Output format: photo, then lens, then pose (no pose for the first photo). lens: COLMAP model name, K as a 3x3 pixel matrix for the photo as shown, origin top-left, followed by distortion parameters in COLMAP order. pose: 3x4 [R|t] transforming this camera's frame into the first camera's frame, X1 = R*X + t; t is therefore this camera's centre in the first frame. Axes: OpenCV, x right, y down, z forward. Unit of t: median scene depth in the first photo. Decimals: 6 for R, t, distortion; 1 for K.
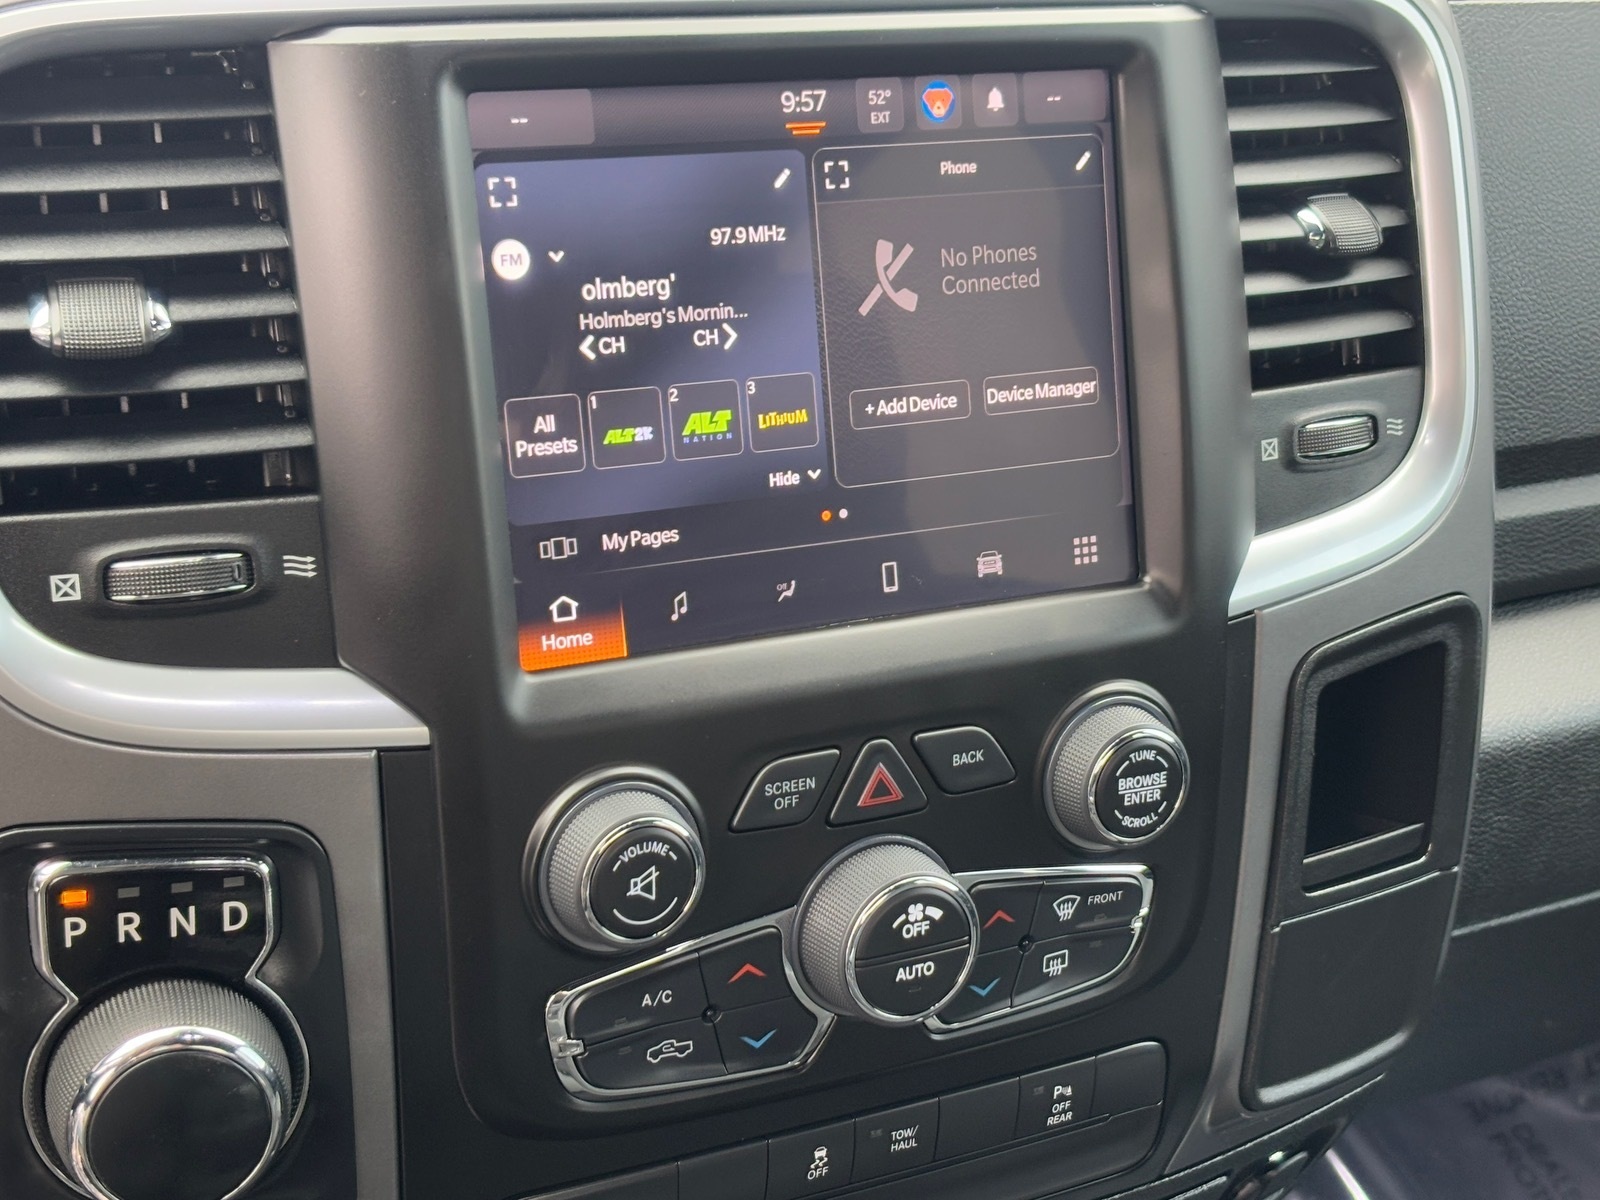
lens RADIAL K [[2610.9, 0, 814.2], [0, 2610.9, 621.2], [0, 0, 1]] dist [0.283886, -1.334415]
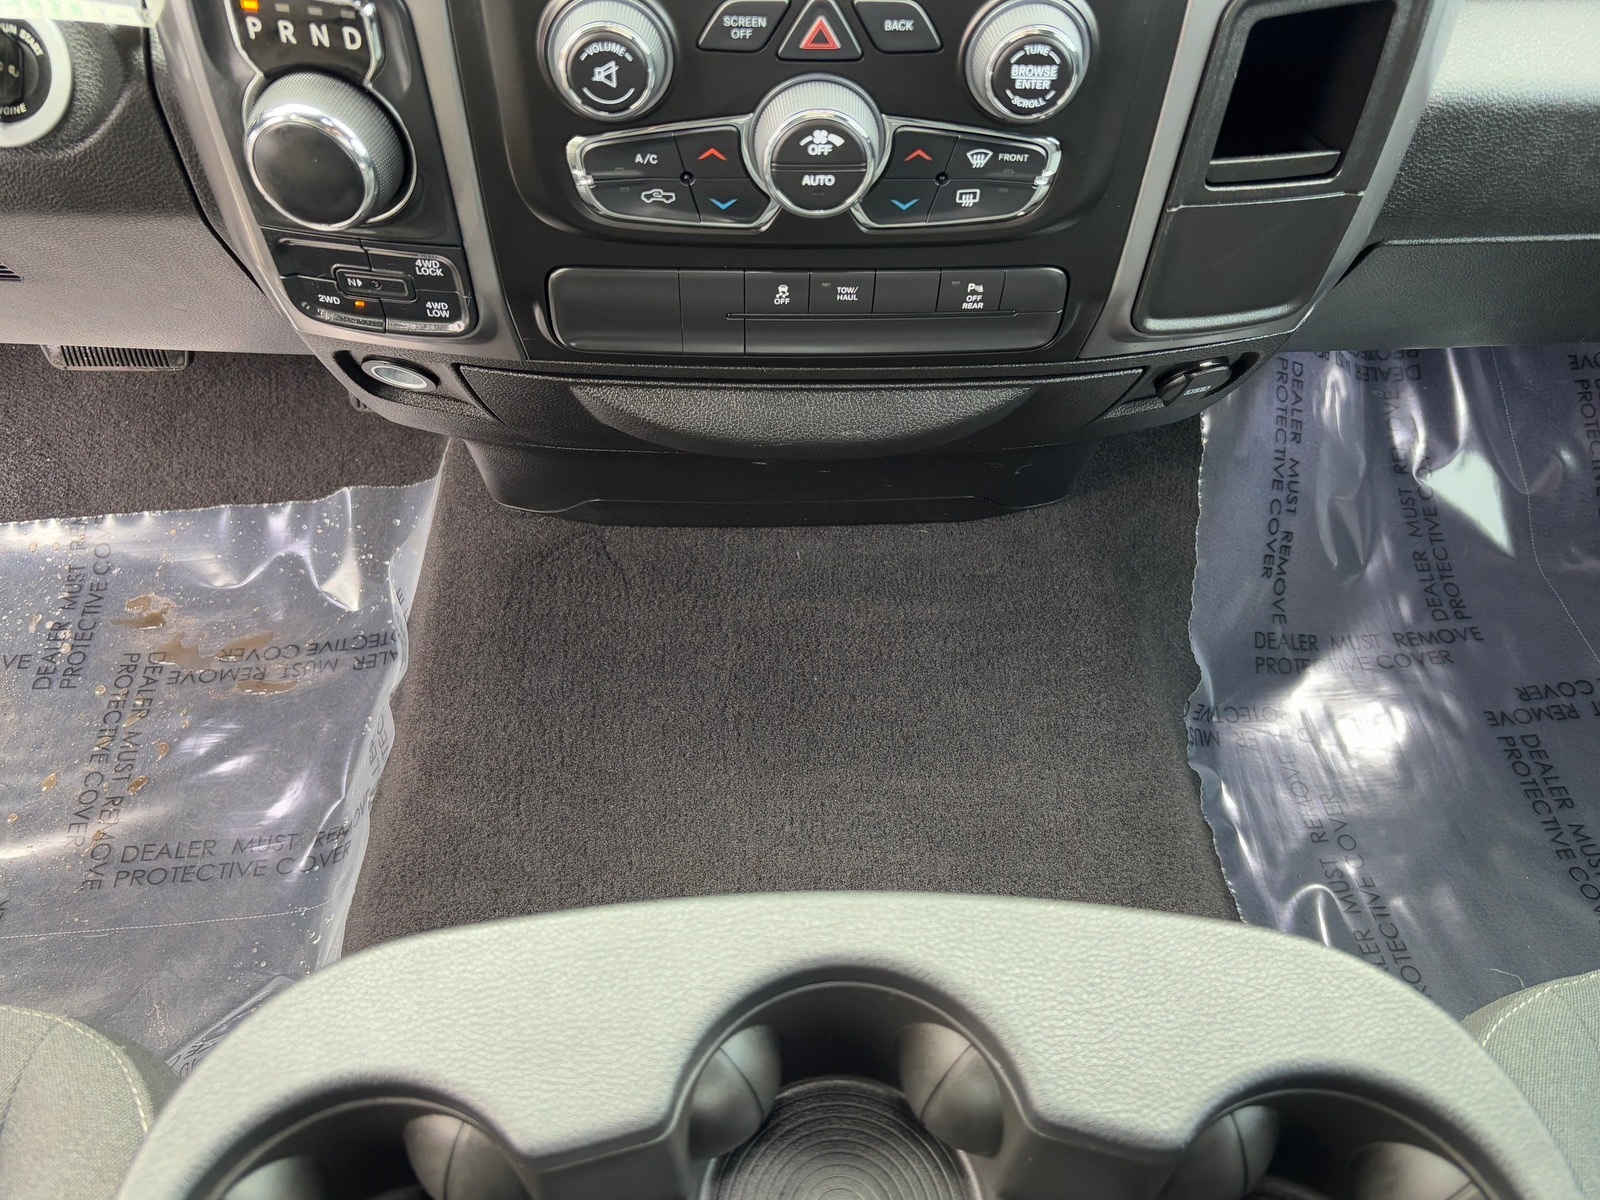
lens RADIAL K [[1322.0, 0, 787.8], [0, 1322.0, 607.1], [0, 0, 1]] dist [-0.015655, 0.052959]
pose [[0.890757, 0.326878, -0.315757, 0.321220], [-0.138920, 0.857344, 0.495644, -0.018514], [0.432727, -0.397634, 0.809095, 0.330332]]
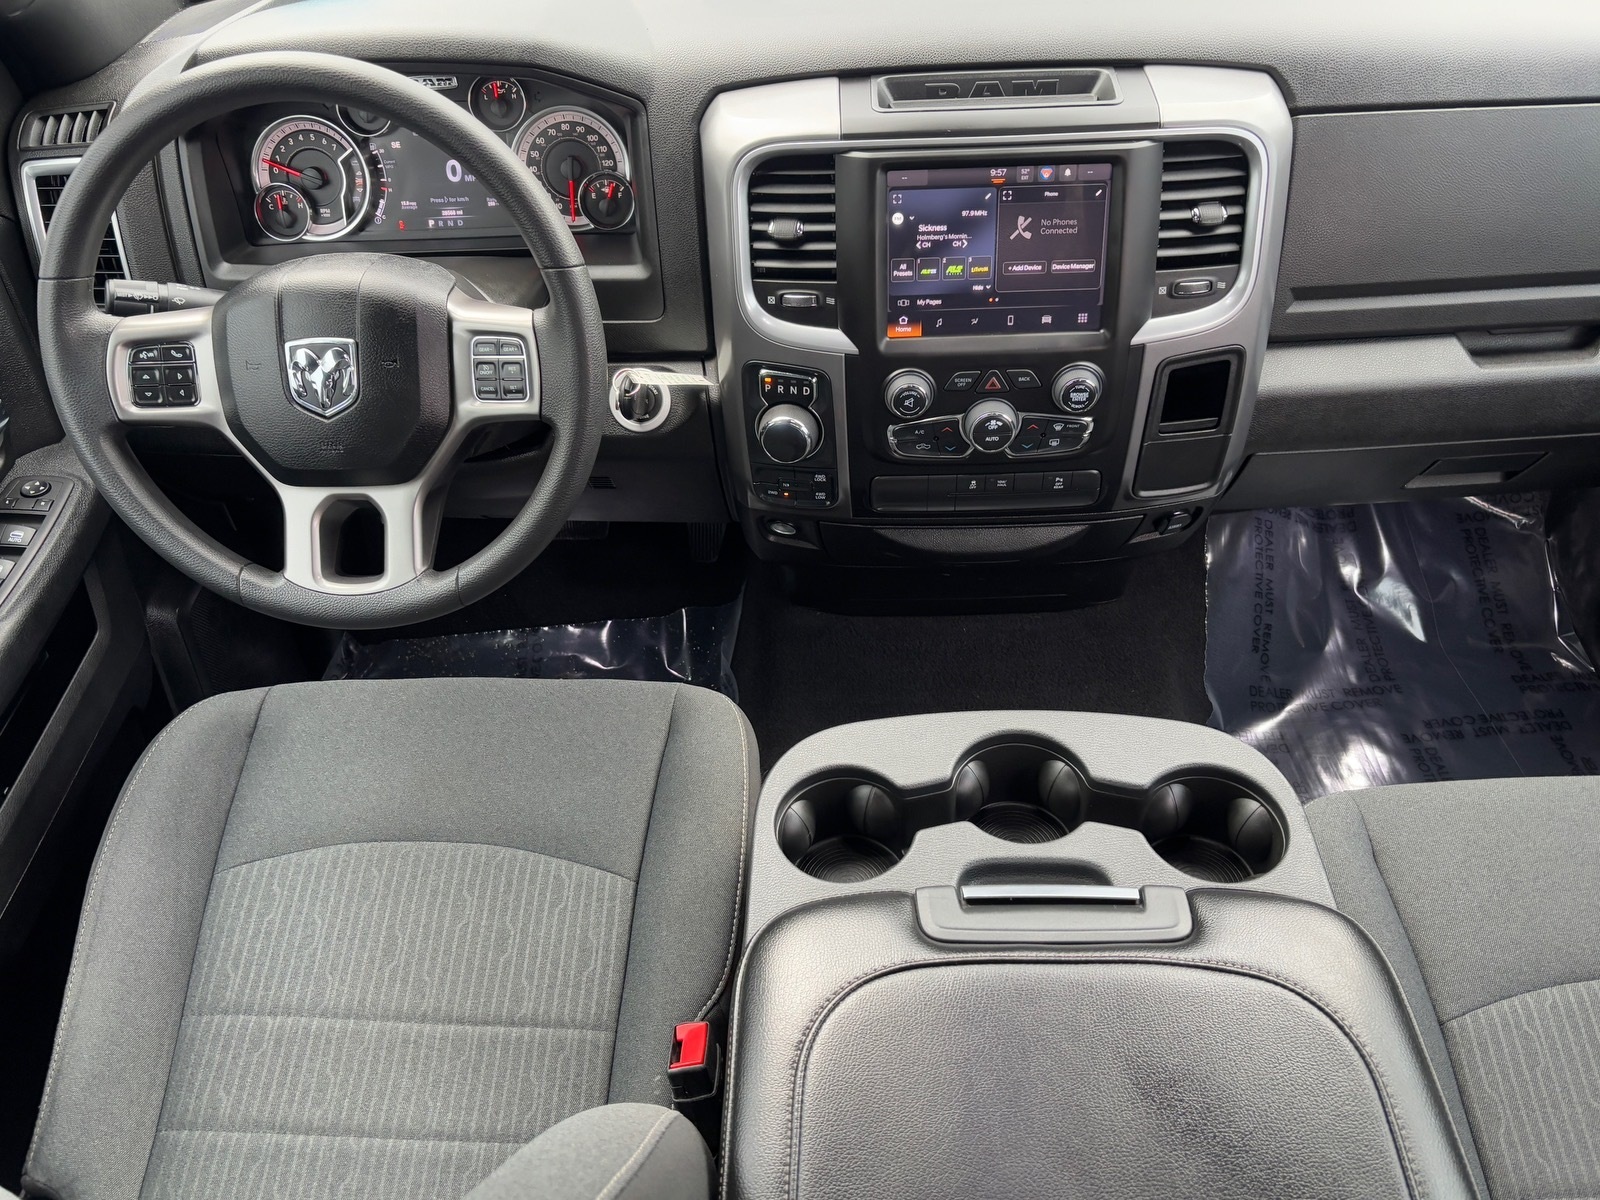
lens RADIAL K [[1266.3, 0, 791.5], [0, 1266.3, 611.6], [0, 0, 1]] dist [0.014206, -0.005985]
pose [[0.862122, 0.265891, -0.431333, 0.590669], [-0.093179, 0.919933, 0.380843, -0.267698], [0.498060, -0.288142, 0.817869, -0.565058]]
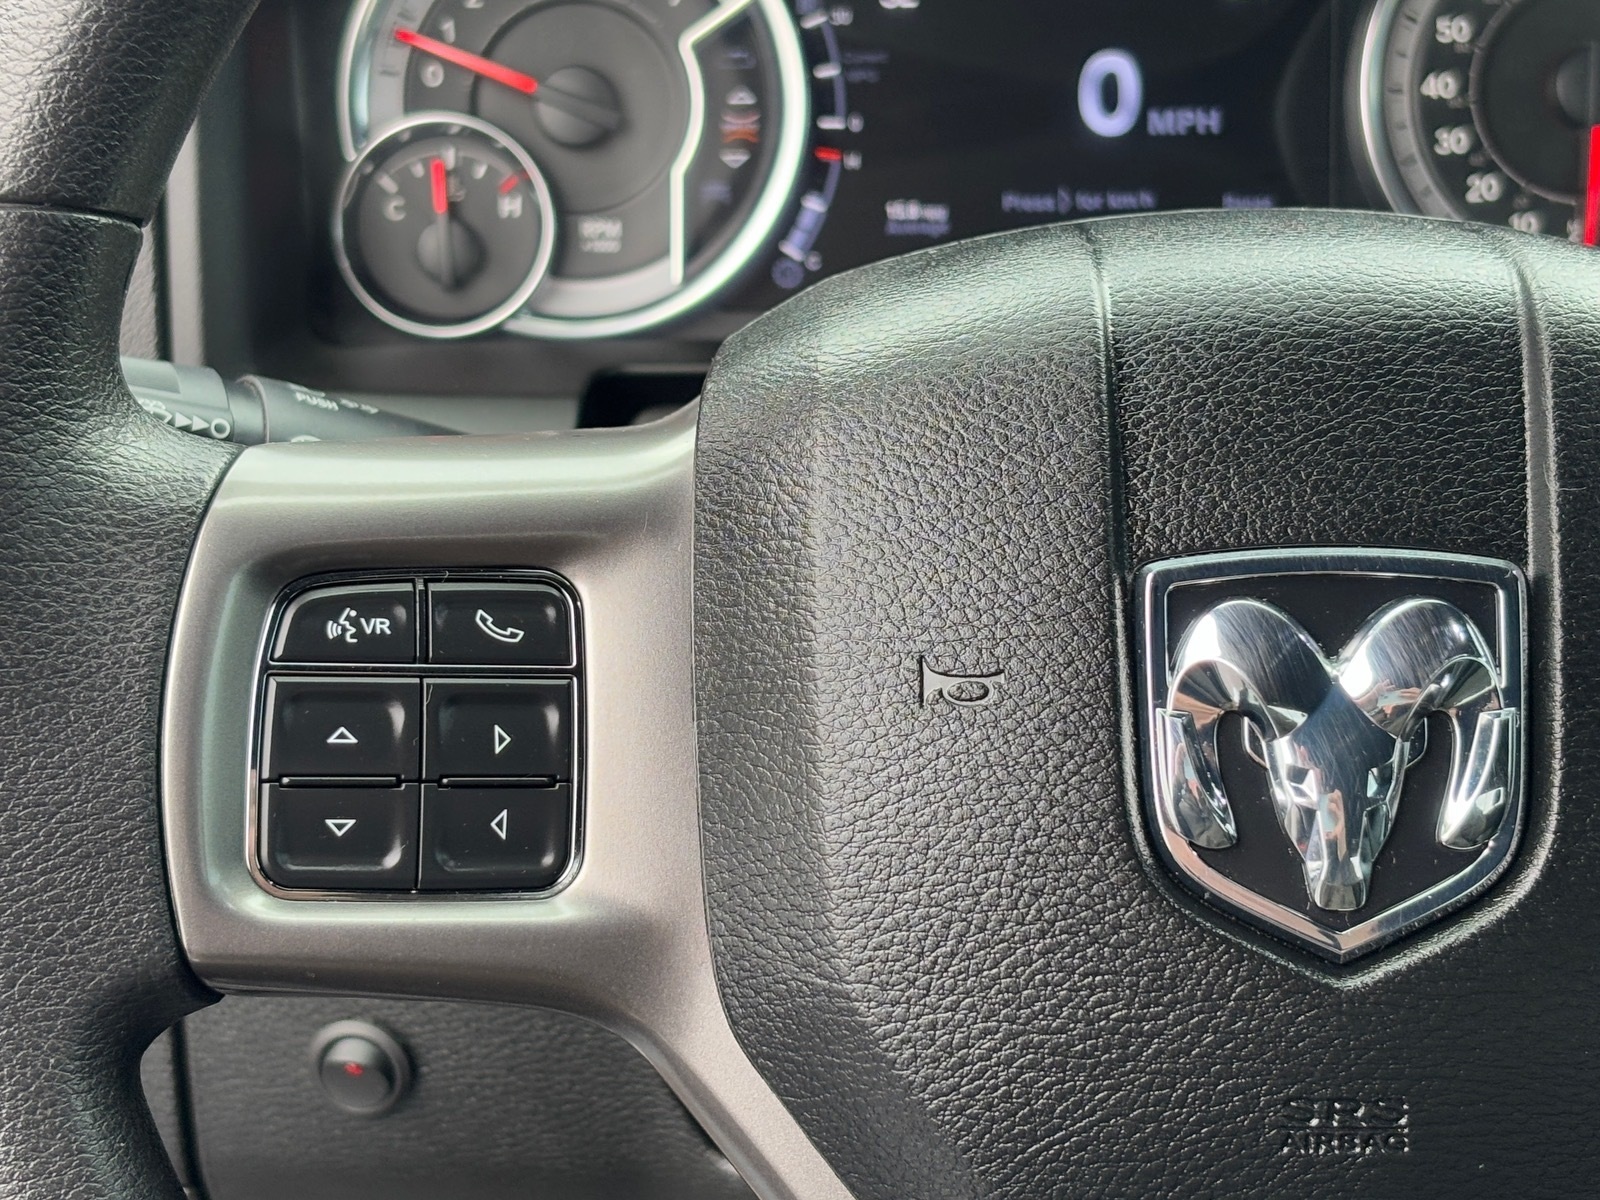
lens RADIAL K [[3116.7, 0, 764.1], [0, 3116.7, 608.2], [0, 0, 1]] dist [0.290529, -1.788460]
pose [[0.877291, 0.135635, -0.460395, -0.346572], [-0.114971, 0.990699, 0.072786, 0.015373], [0.465985, -0.010922, 0.884725, -0.231911]]
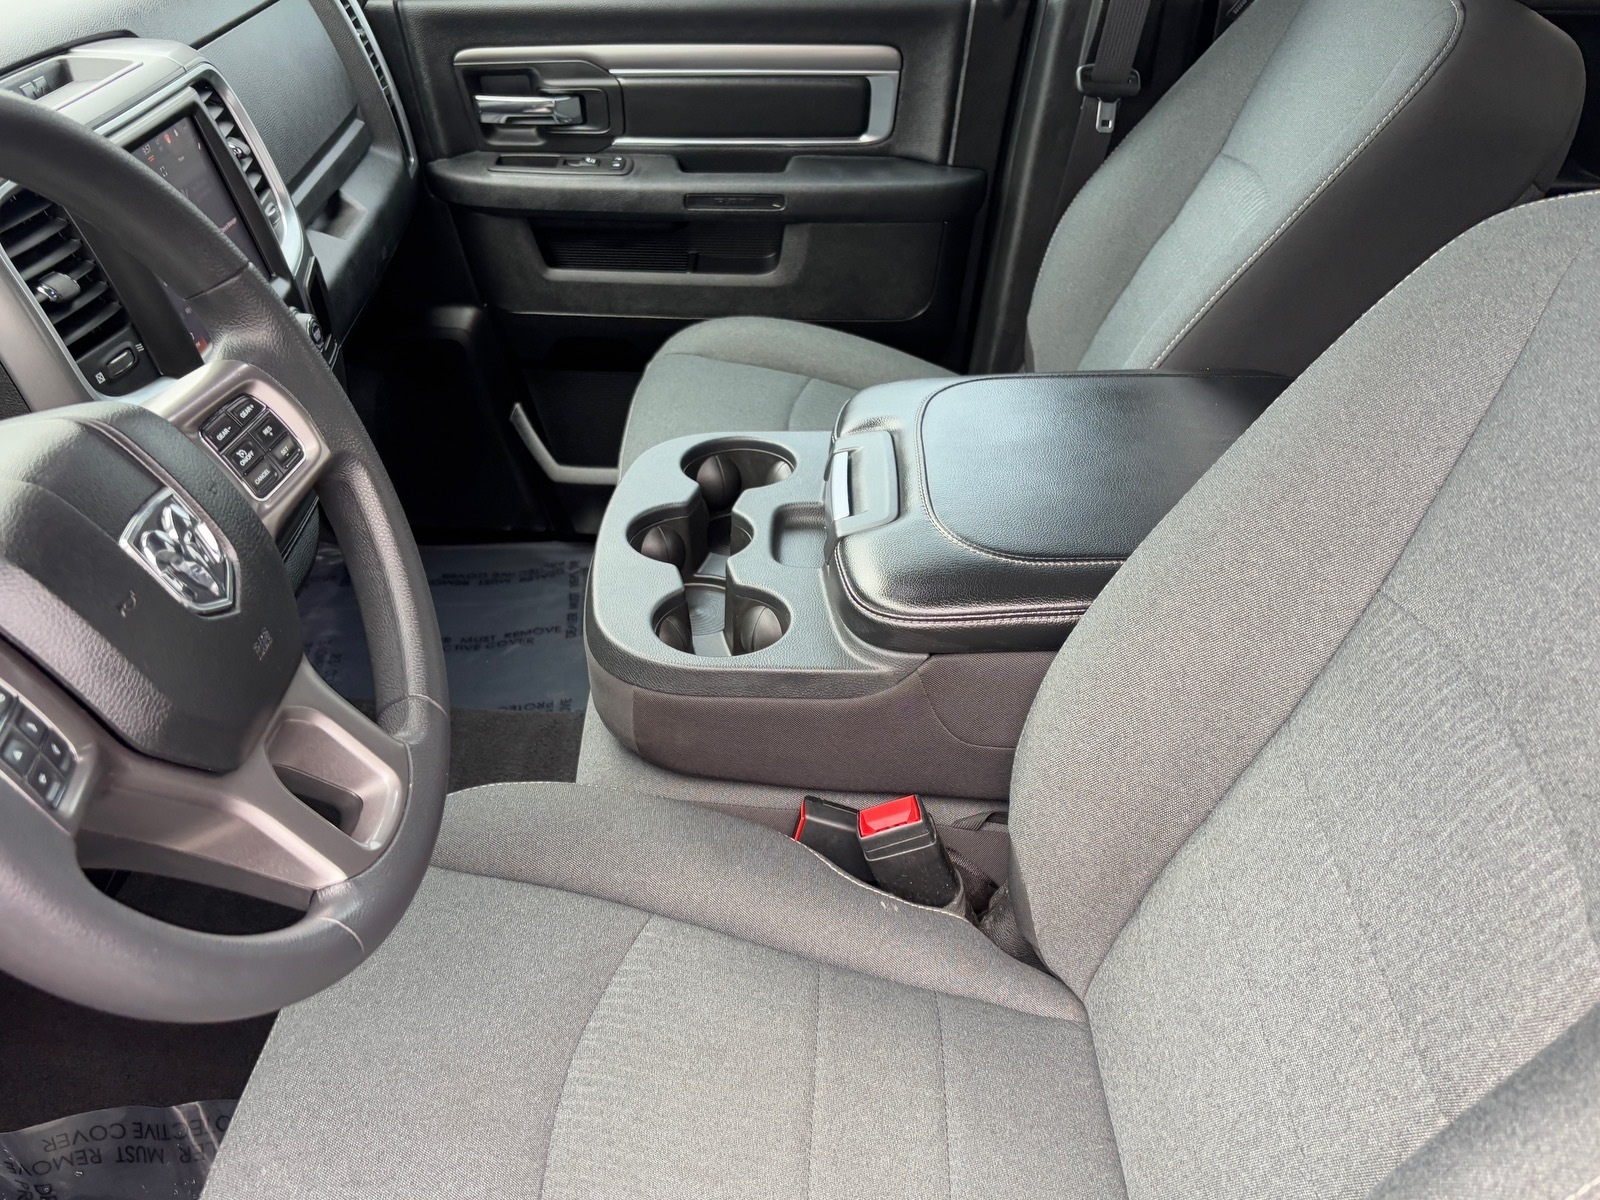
lens RADIAL K [[1465.5, 0, 795.2], [0, 1465.5, 625.4], [0, 0, 1]] dist [0.021462, -0.023076]
pose [[0.479733, -0.515391, 0.710090, -1.073340], [0.353776, 0.854218, 0.380991, -0.111069], [-0.802931, 0.068438, 0.592130, -0.498421]]
